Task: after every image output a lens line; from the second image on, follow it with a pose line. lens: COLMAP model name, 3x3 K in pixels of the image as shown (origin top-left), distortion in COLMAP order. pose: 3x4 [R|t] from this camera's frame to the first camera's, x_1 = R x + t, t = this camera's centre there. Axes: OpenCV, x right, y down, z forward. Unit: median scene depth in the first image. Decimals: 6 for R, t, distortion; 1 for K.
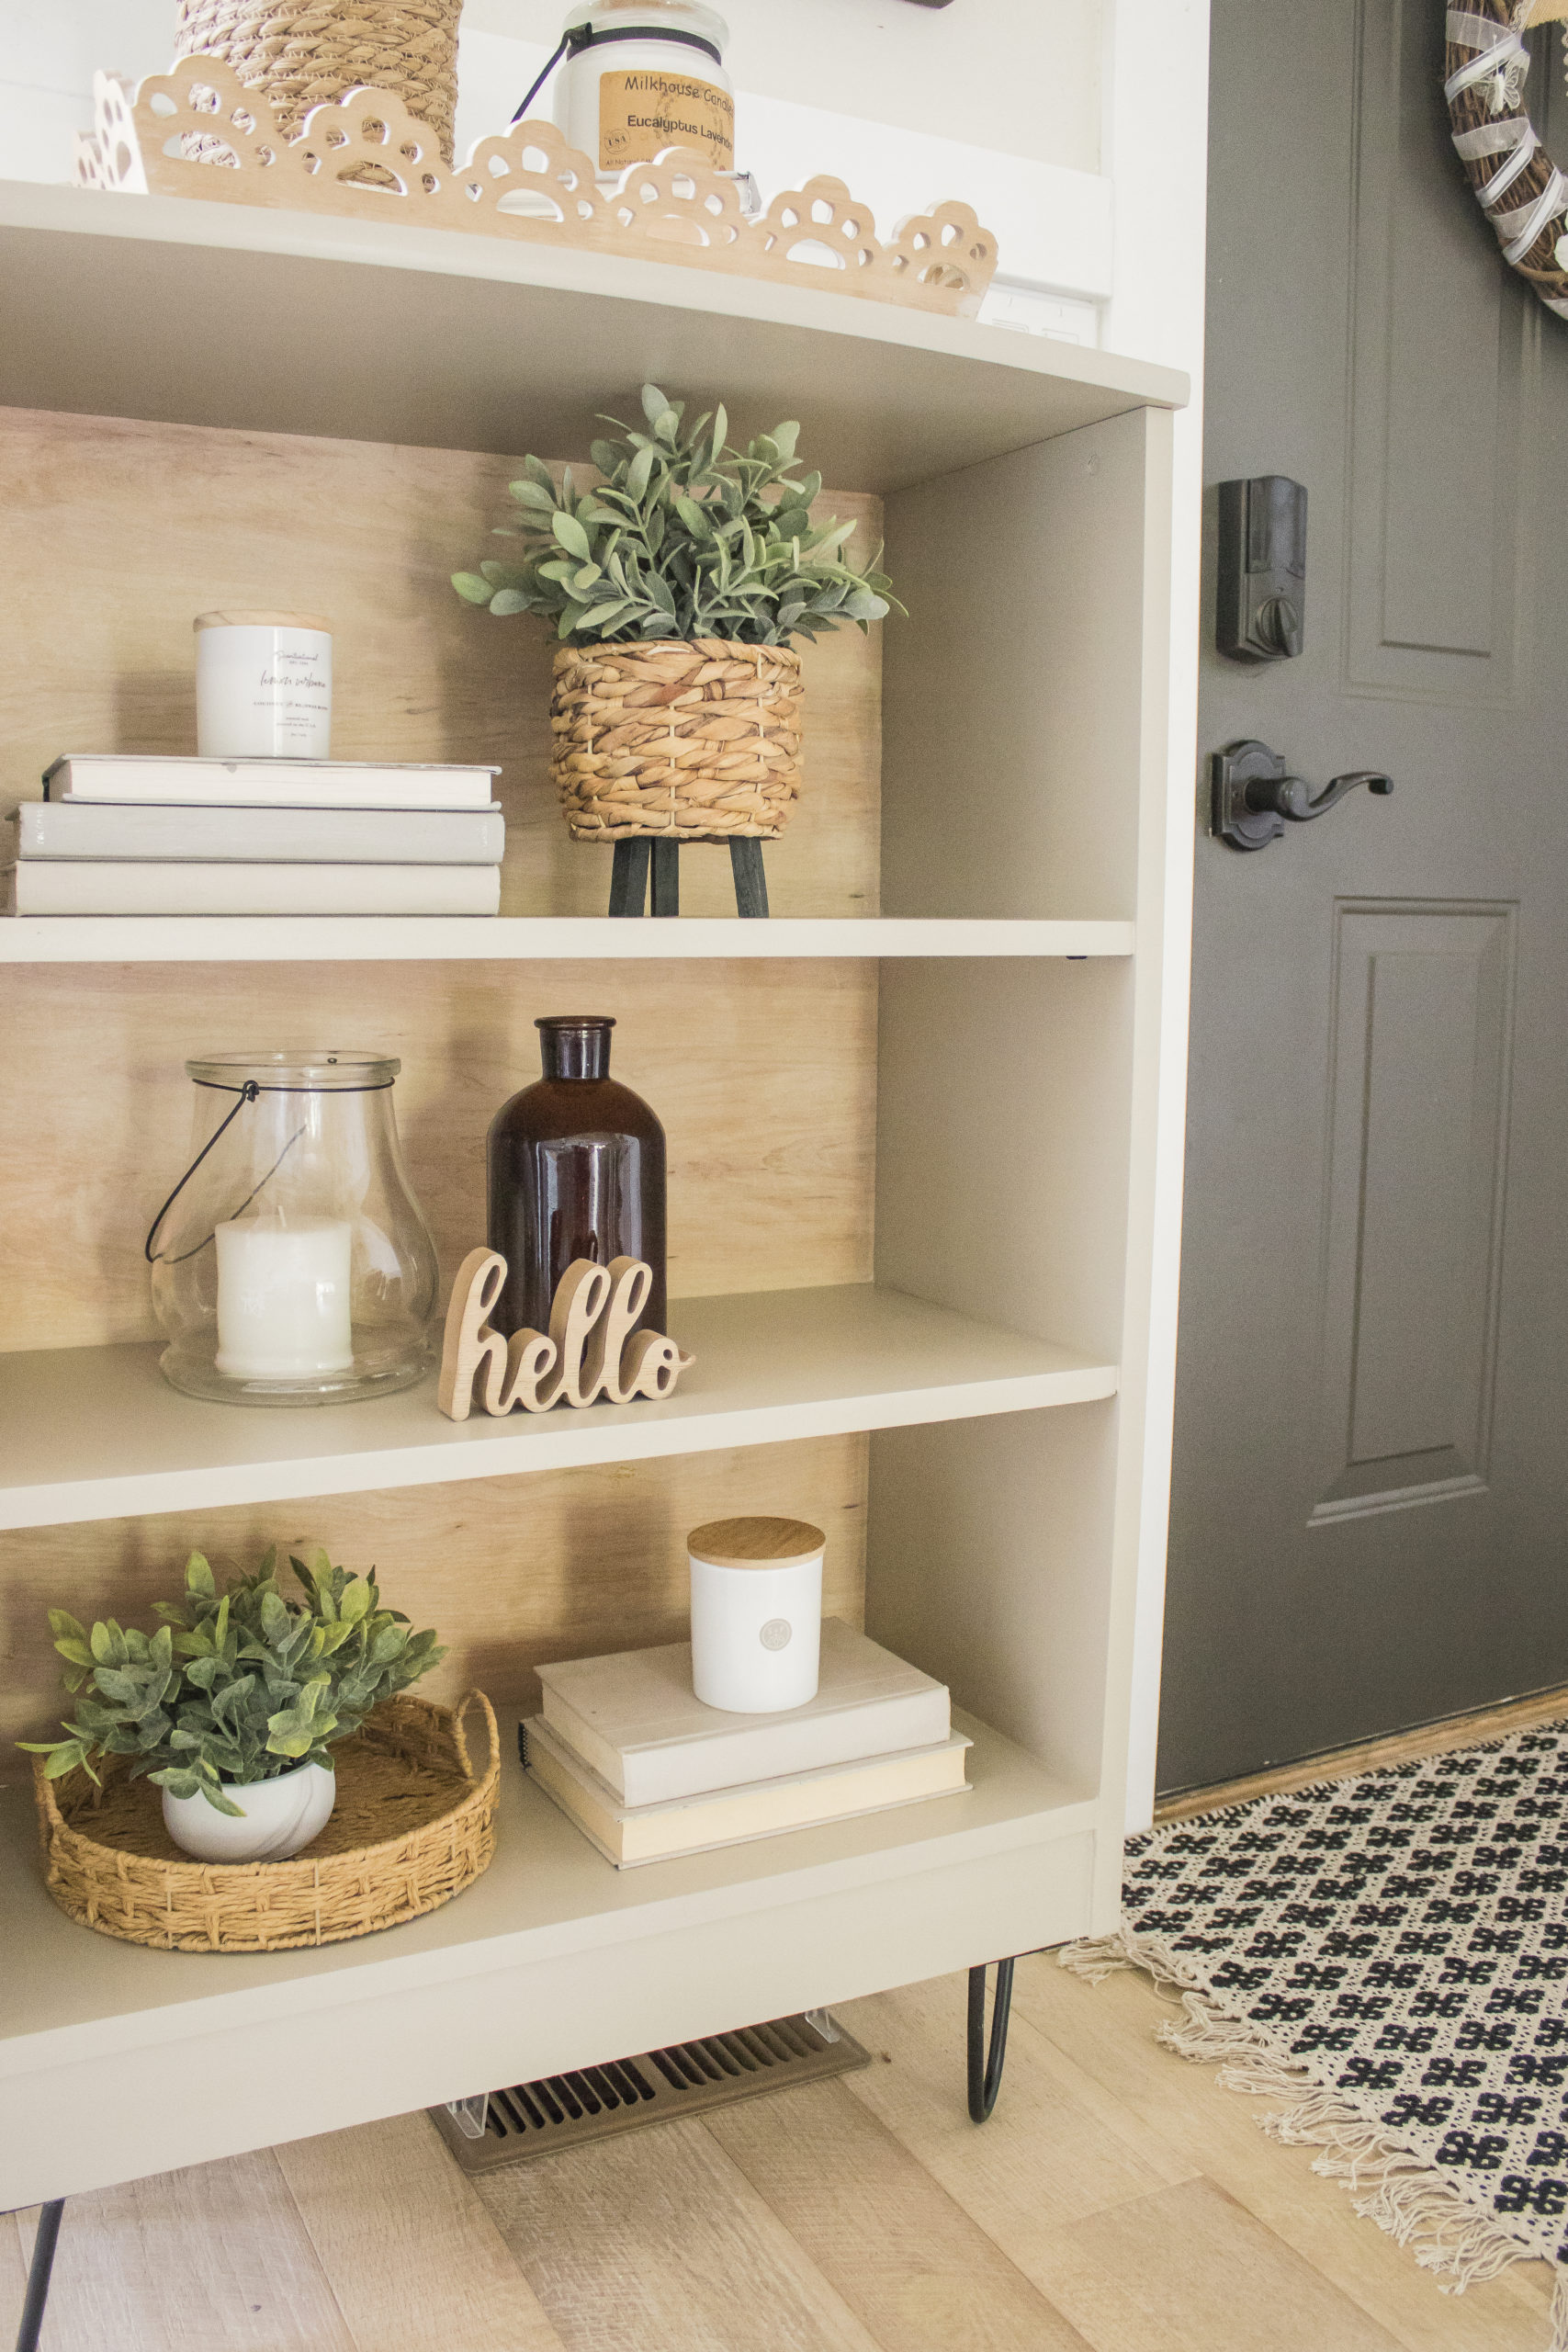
lens RADIAL K [[2005.6, 0, 784.0], [0, 2005.6, 1176.0], [0, 0, 1]] dist [-0.167463, 0.141903]
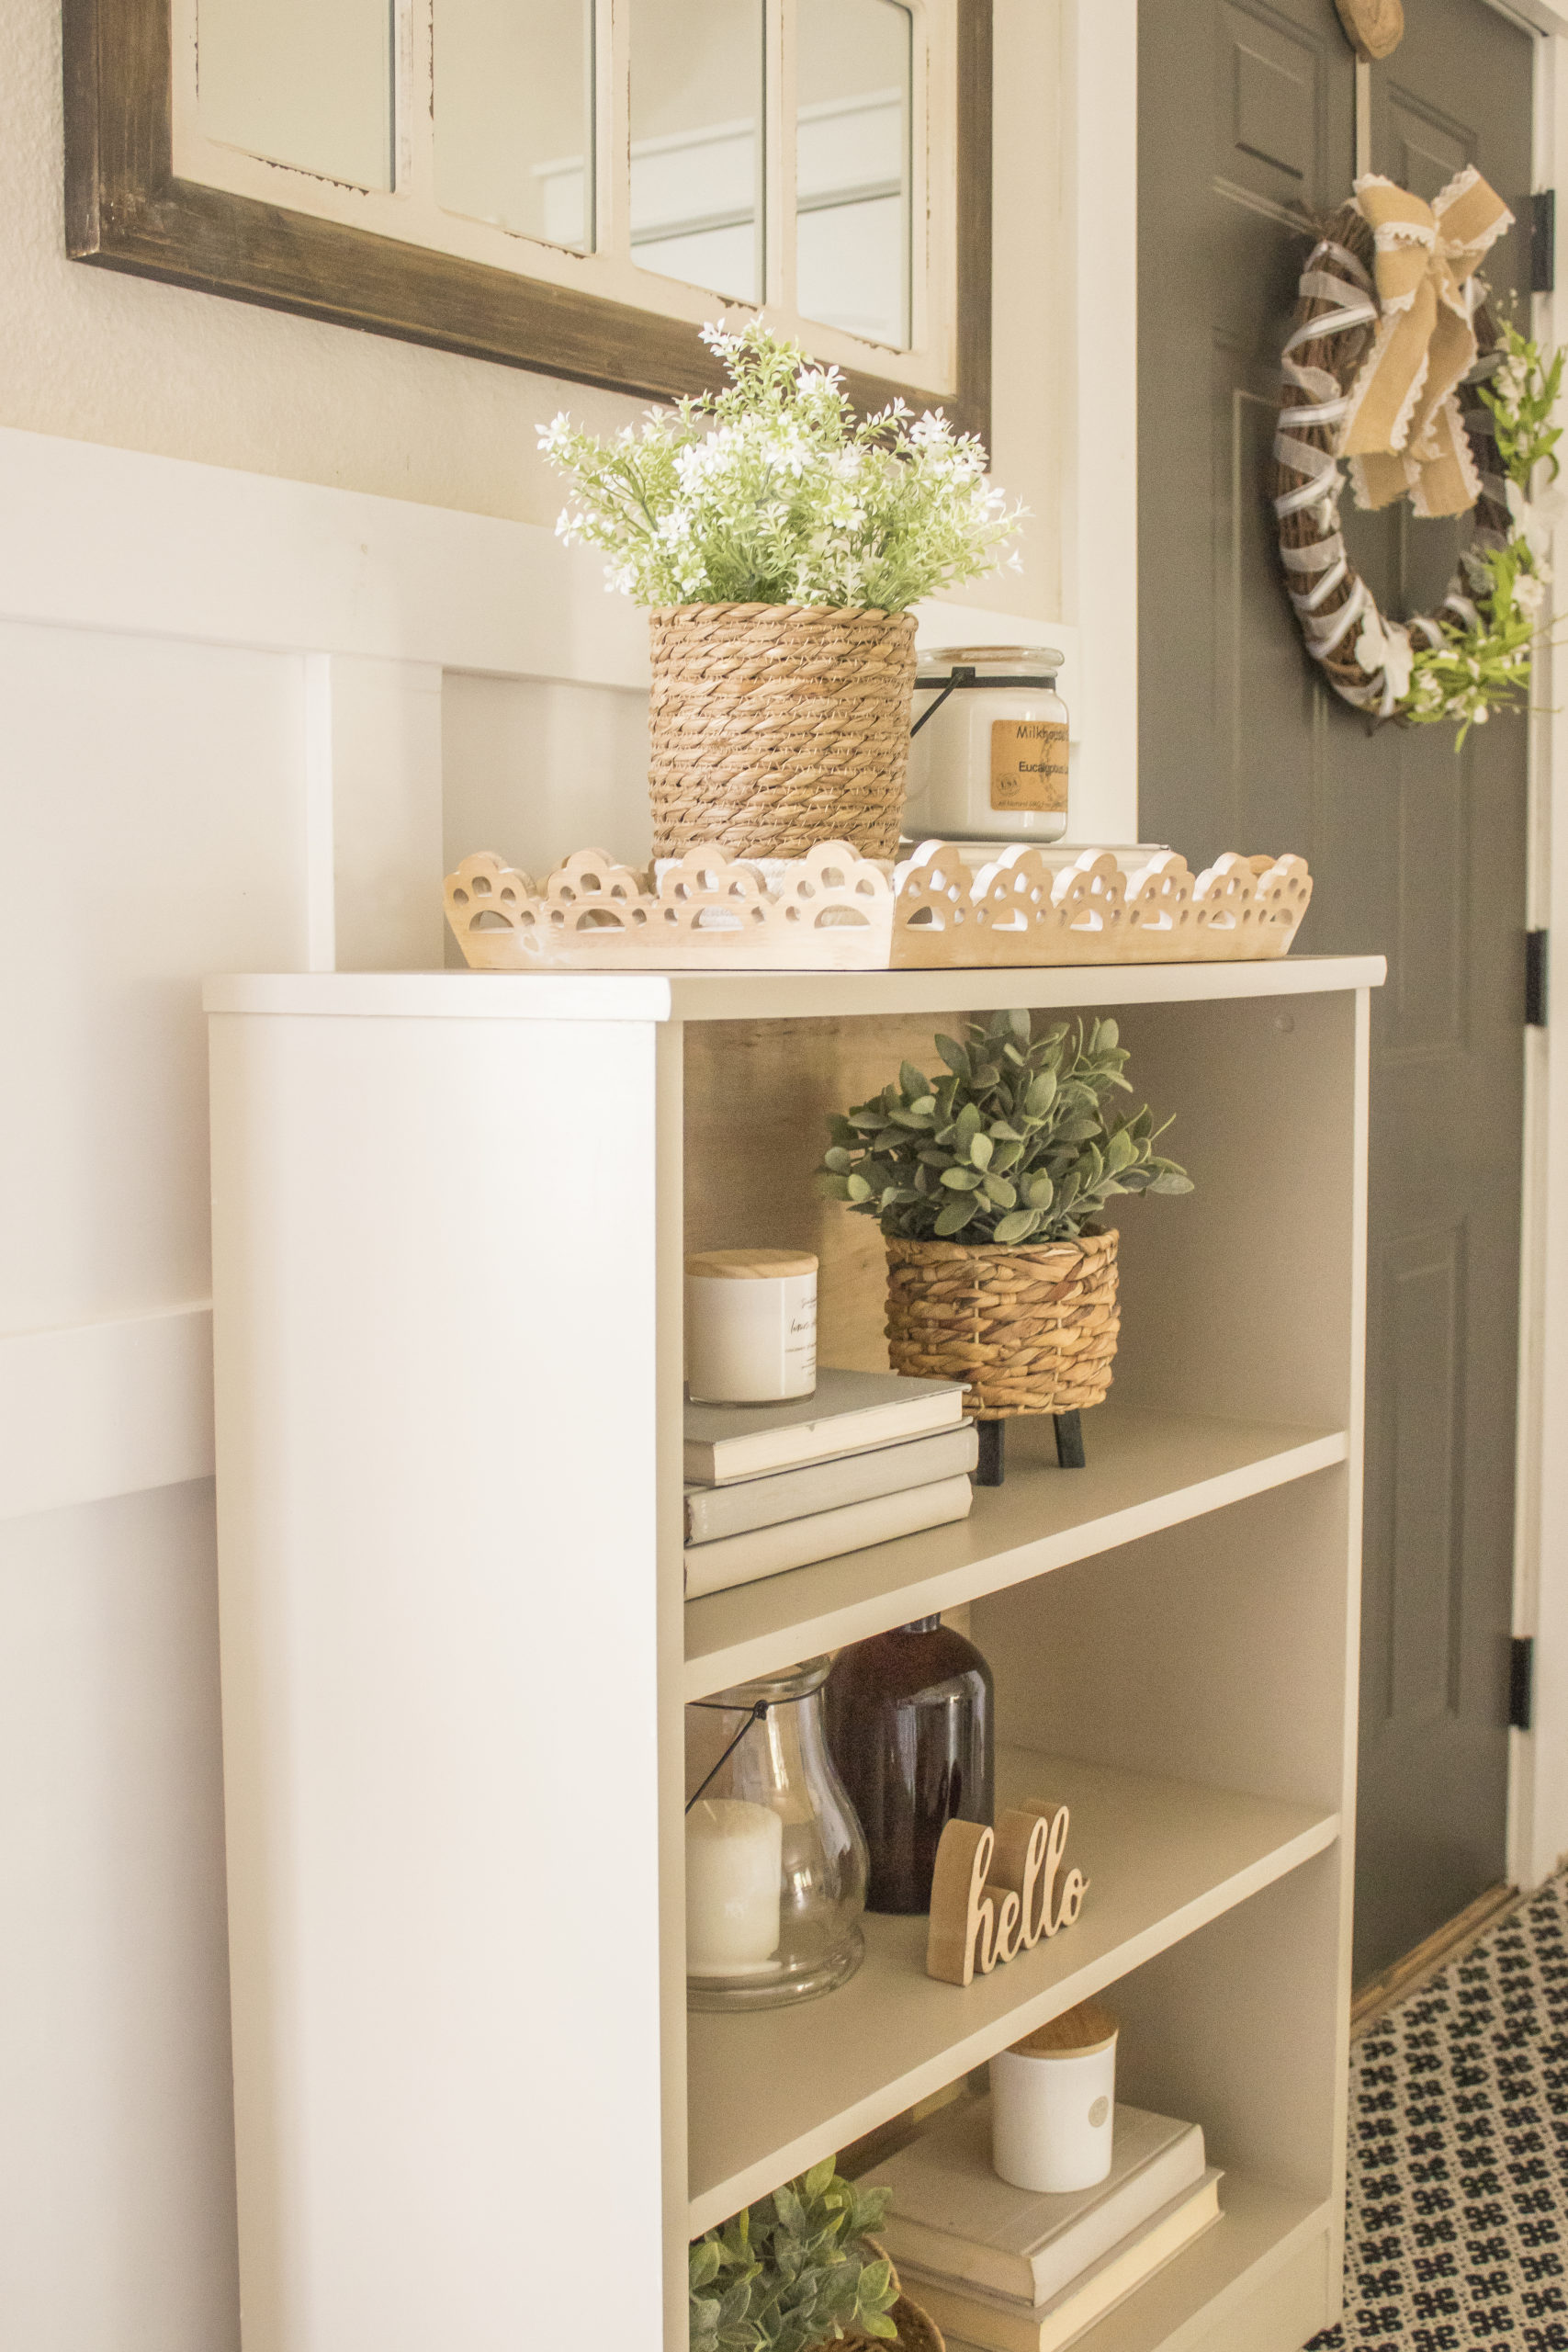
lens RADIAL K [[2679.7, 0, 784.0], [0, 2679.7, 1176.0], [0, 0, 1]] dist [-0.128417, 0.177673]
pose [[0.901638, -0.056103, 0.428837, -0.798164], [0.073062, 0.997058, -0.023173, -0.273342], [-0.426276, 0.052226, 0.903084, -0.265554]]
